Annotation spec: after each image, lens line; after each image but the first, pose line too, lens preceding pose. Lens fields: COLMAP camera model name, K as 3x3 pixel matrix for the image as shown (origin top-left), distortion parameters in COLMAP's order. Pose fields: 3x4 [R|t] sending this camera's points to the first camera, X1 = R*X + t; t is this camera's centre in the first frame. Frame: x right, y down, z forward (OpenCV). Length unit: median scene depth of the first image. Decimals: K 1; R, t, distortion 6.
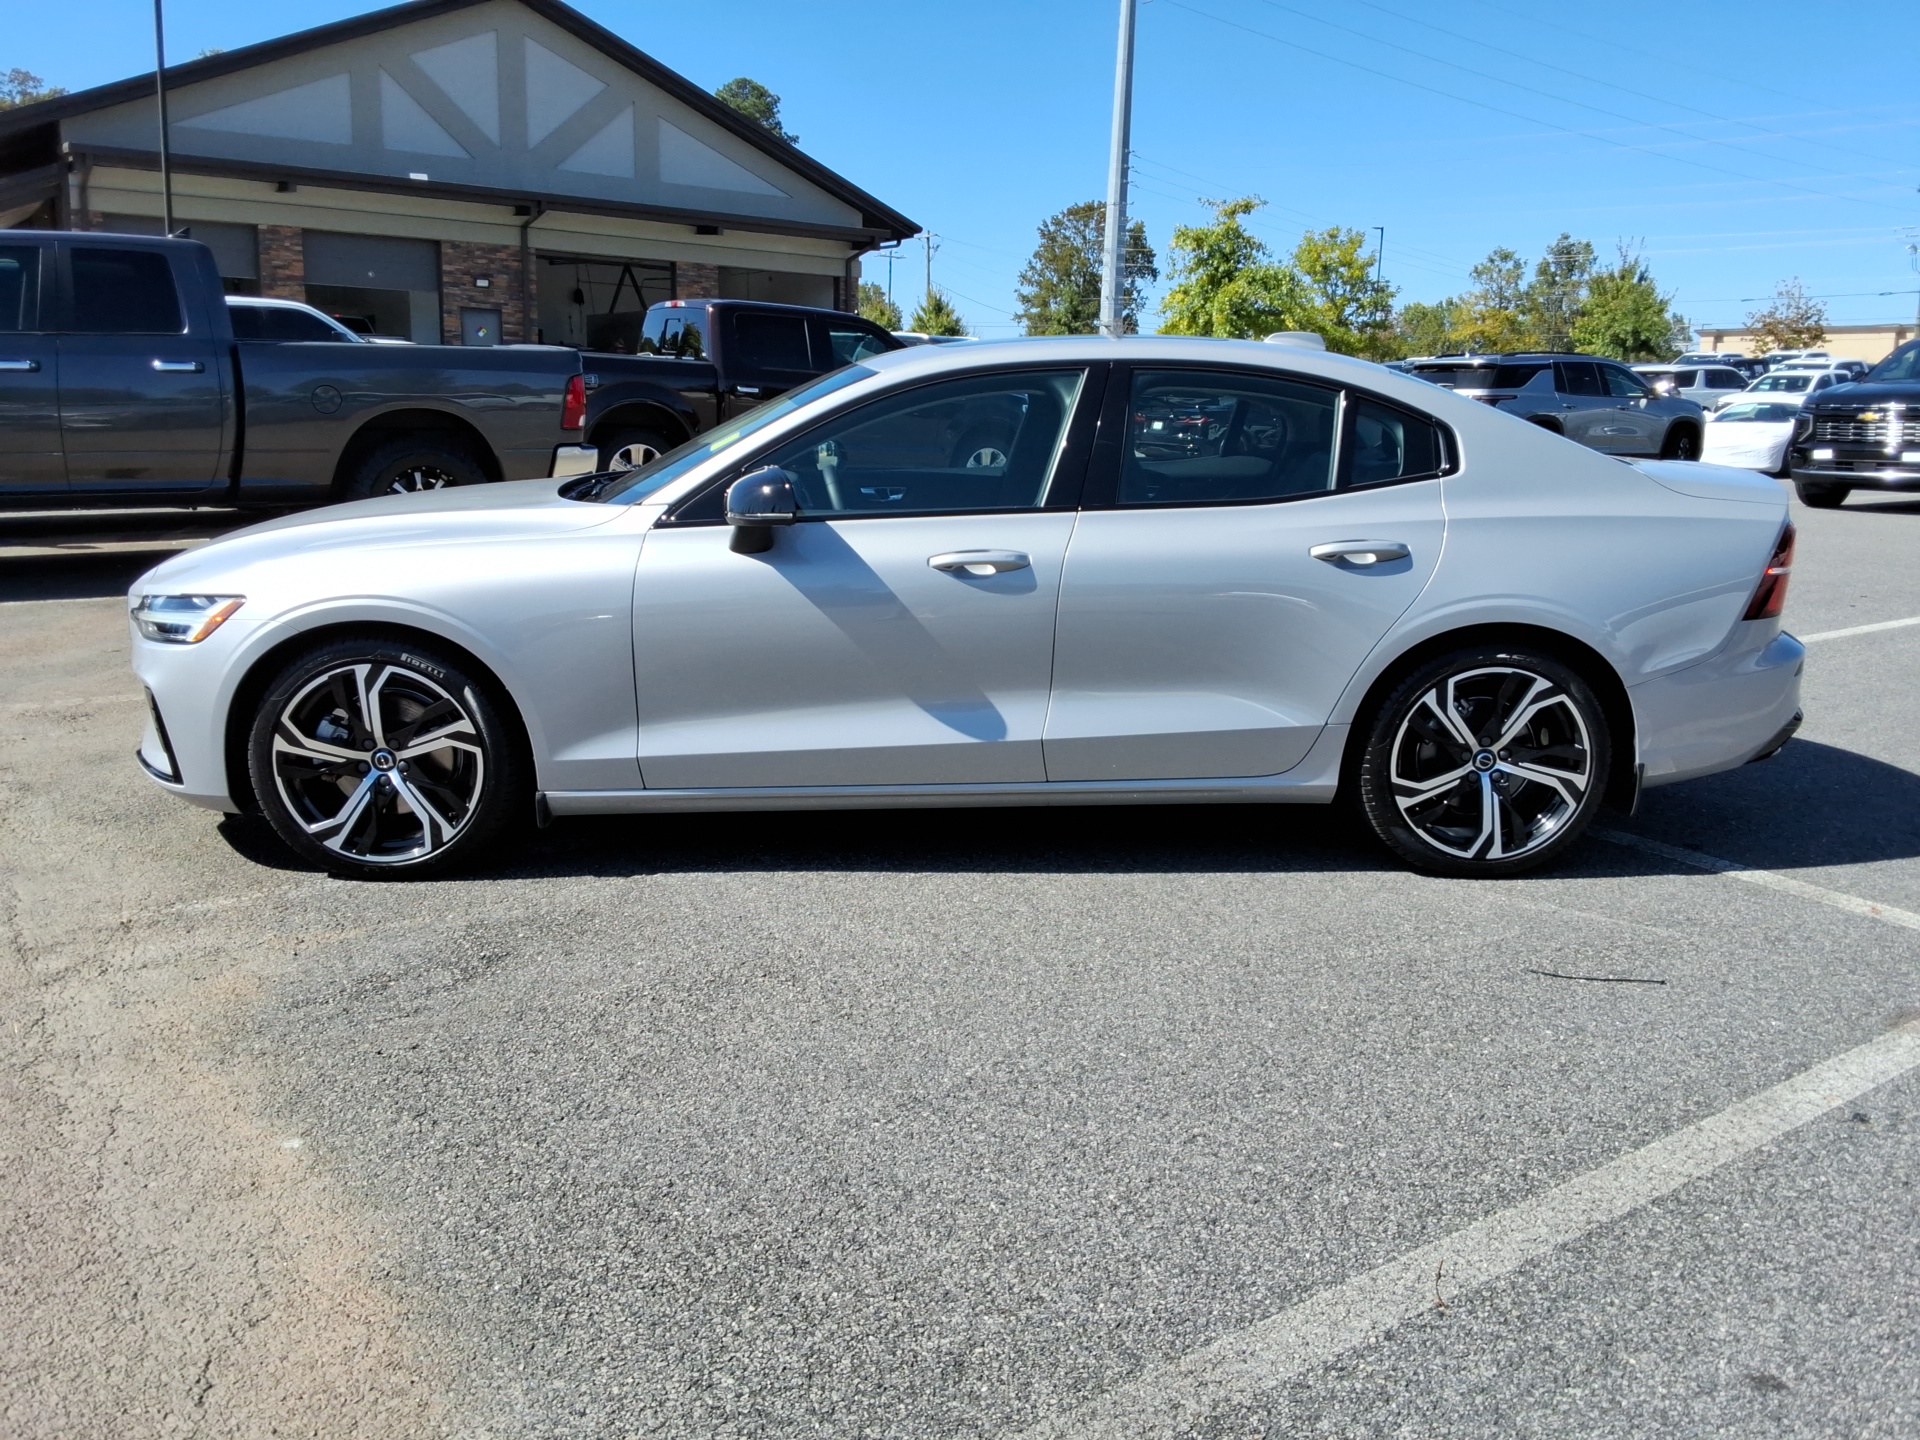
lens RADIAL K [[1558.2, 0, 964.3], [0, 1558.2, 706.2], [0, 0, 1]] dist [0.110995, -0.174786]
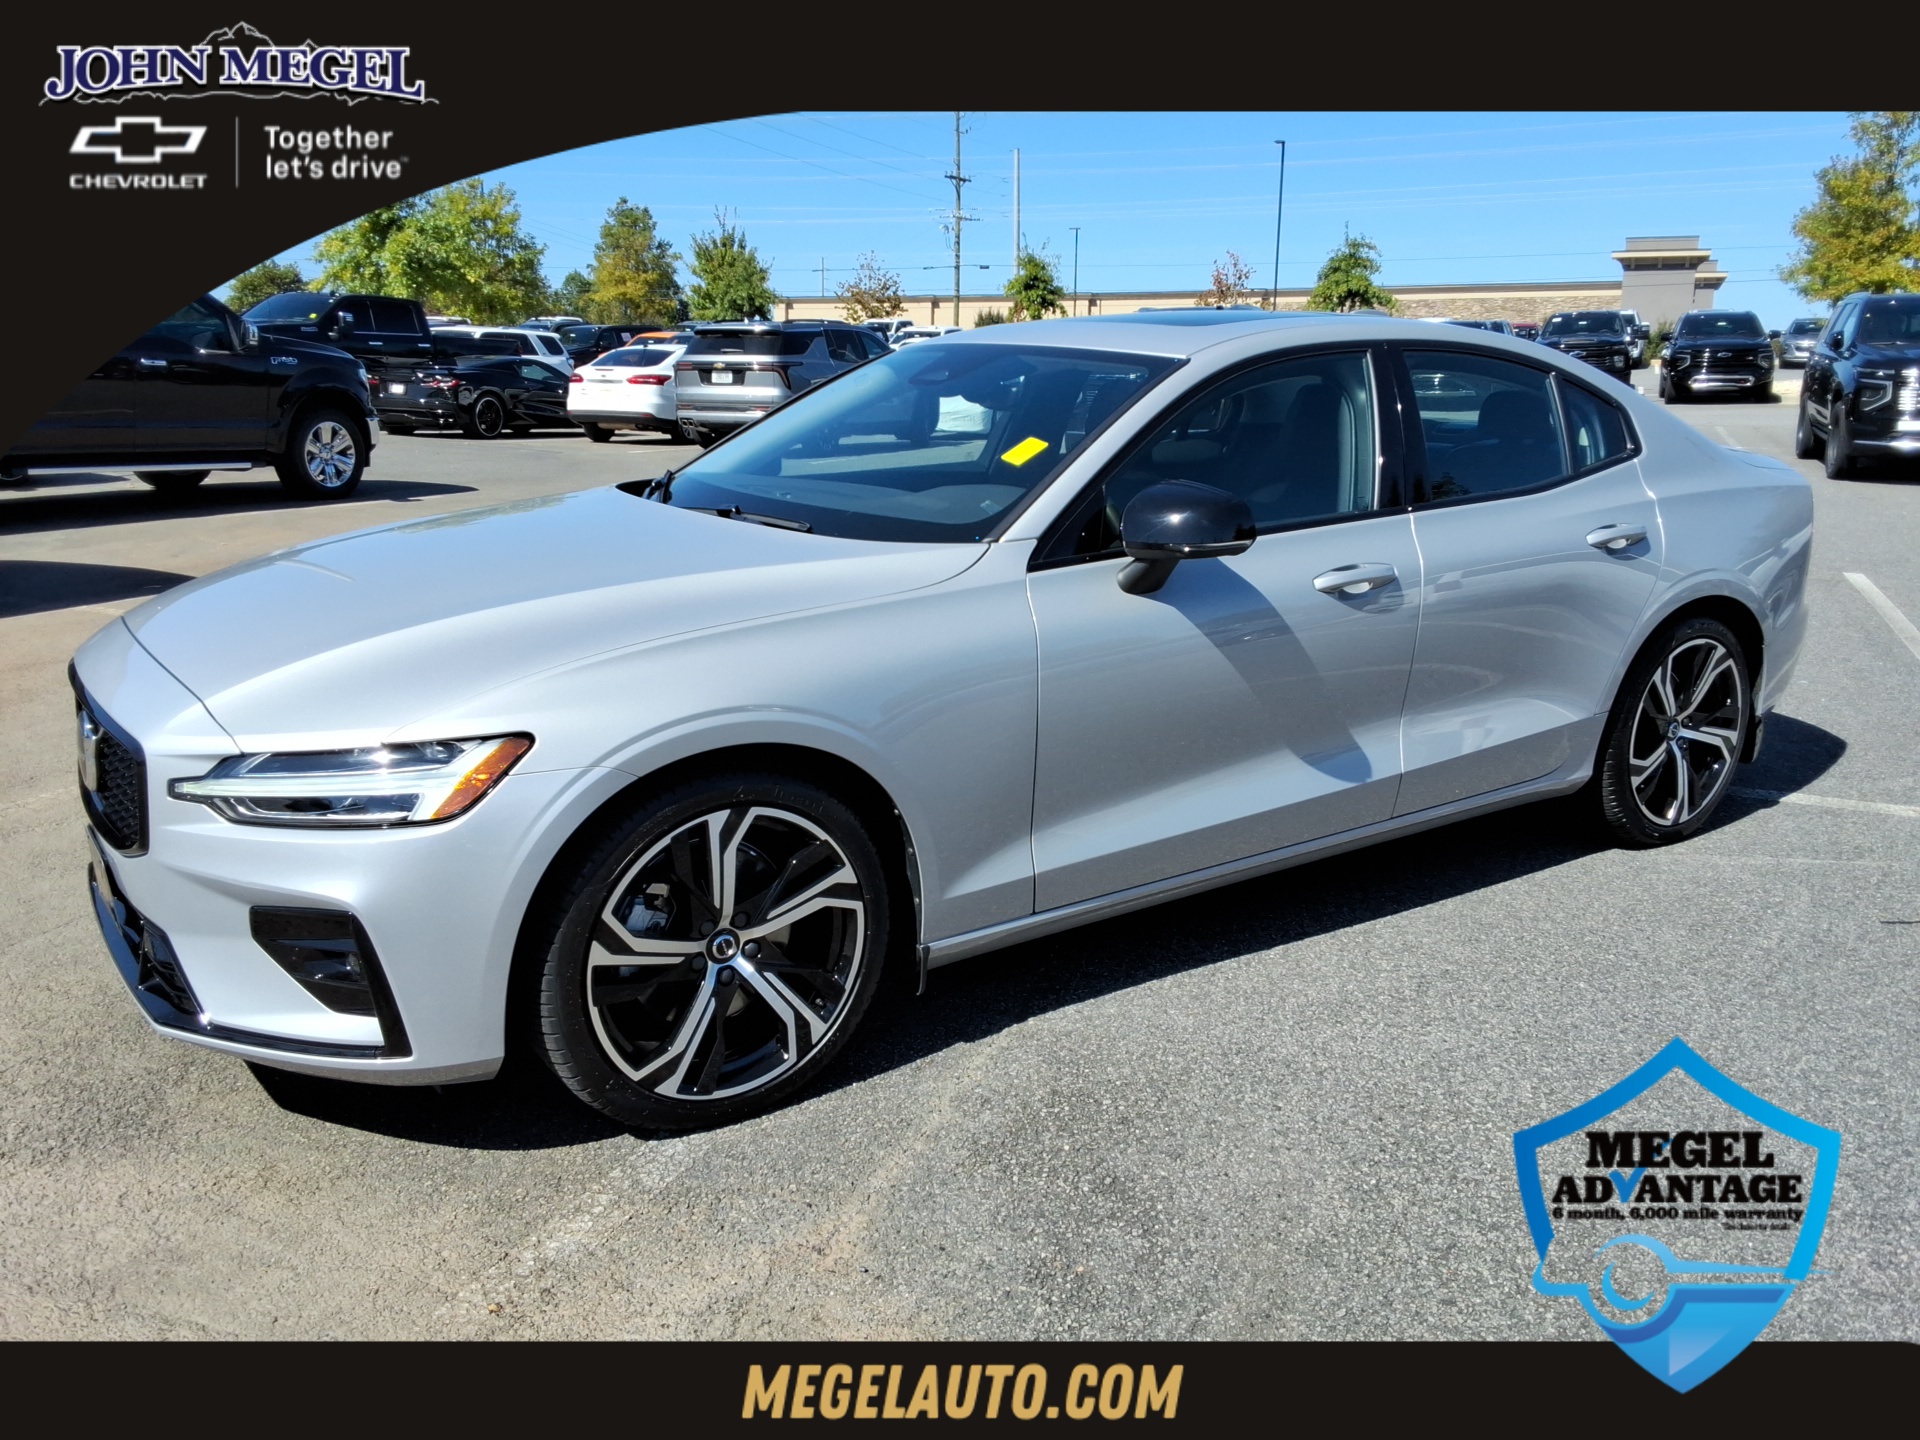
lens RADIAL K [[1551.5, 0, 984.4], [0, 1551.5, 719.2], [0, 0, 1]] dist [0.133146, -0.217347]
pose [[0.832839, -0.128818, 0.538316, -0.609218], [0.110905, 0.991656, 0.065718, -0.091551], [-0.542290, 0.004969, 0.840176, 0.371972]]
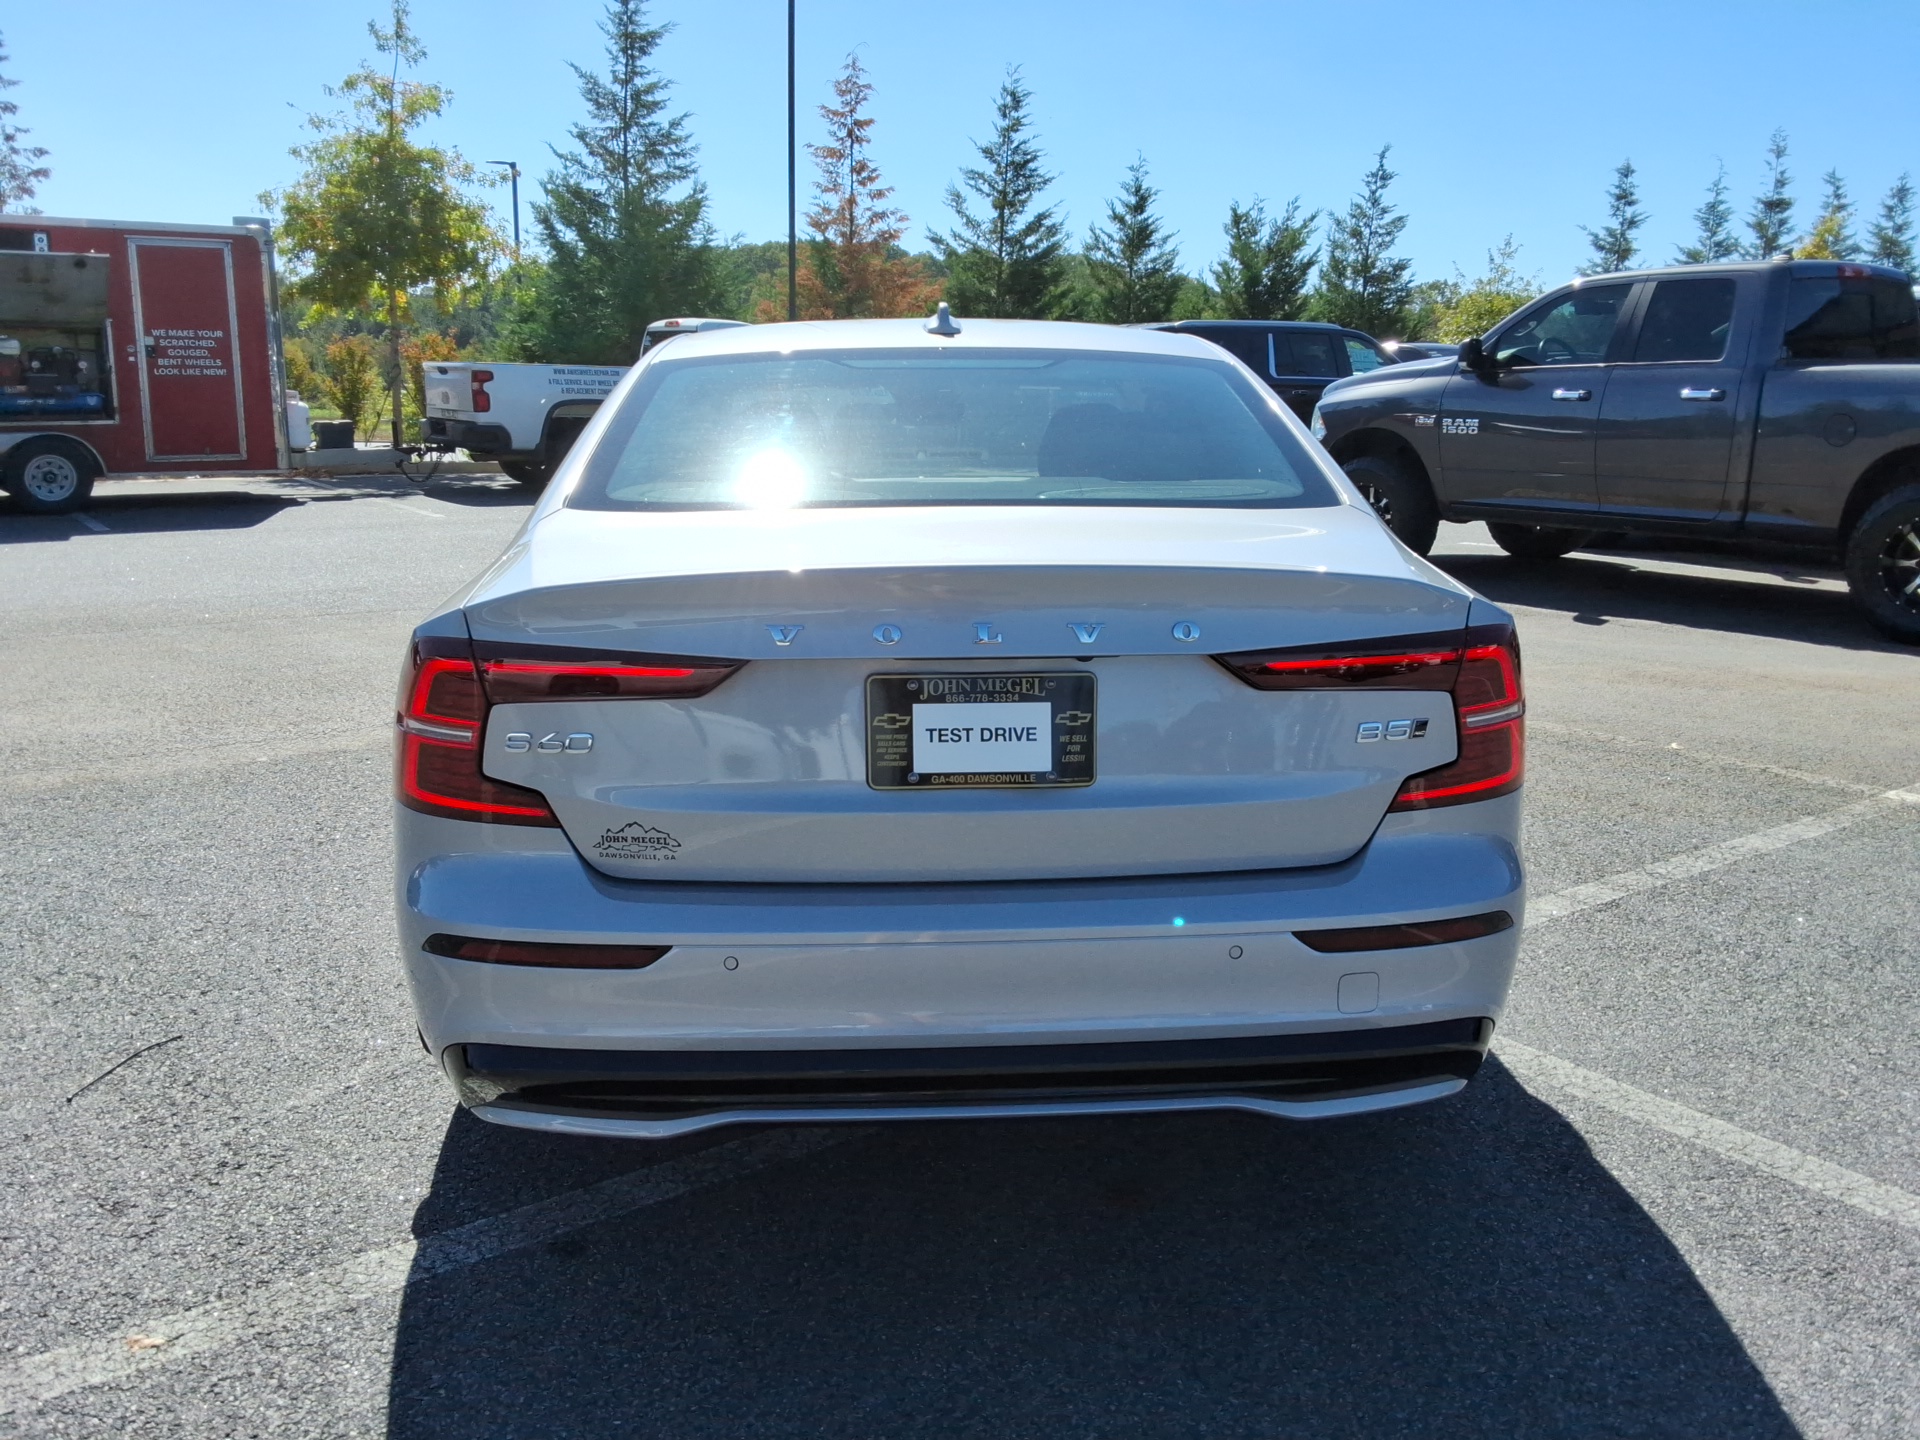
lens RADIAL K [[1546.6, 0, 977.4], [0, 1546.6, 700.5], [0, 0, 1]] dist [0.095228, -0.143325]
pose [[0.027404, 0.178475, -0.983563, 1.021944], [-0.211729, 0.962644, 0.168780, -0.217437], [0.976944, 0.203624, 0.064169, 1.150041]]
